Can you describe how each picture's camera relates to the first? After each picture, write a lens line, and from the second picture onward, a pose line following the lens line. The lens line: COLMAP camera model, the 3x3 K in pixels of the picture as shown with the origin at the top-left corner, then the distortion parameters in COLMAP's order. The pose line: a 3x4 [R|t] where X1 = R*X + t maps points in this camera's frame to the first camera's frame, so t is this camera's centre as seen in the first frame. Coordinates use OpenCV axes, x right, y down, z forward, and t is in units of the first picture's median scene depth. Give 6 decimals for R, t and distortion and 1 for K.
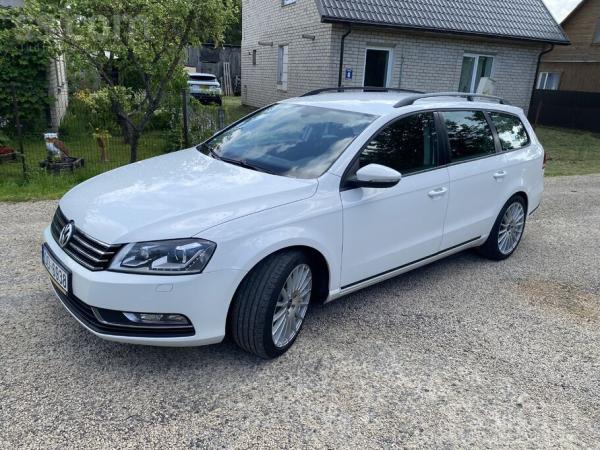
lens RADIAL K [[460.8, 0, 302.9], [0, 460.8, 222.4], [0, 0, 1]] dist [0.033022, -0.017942]
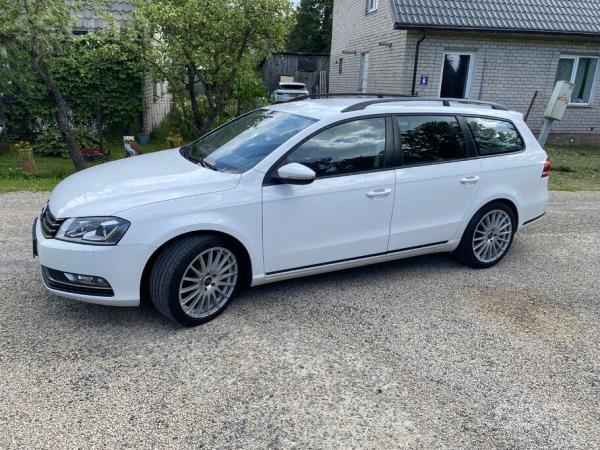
lens RADIAL K [[460.8, 0, 294.6], [0, 460.8, 224.2], [0, 0, 1]] dist [0.033022, -0.017942]
pose [[0.969521, 0.056848, -0.238323, 0.374710], [-0.059671, 0.998207, -0.004640, 0.022537], [0.237632, 0.018720, 0.971175, -0.058514]]
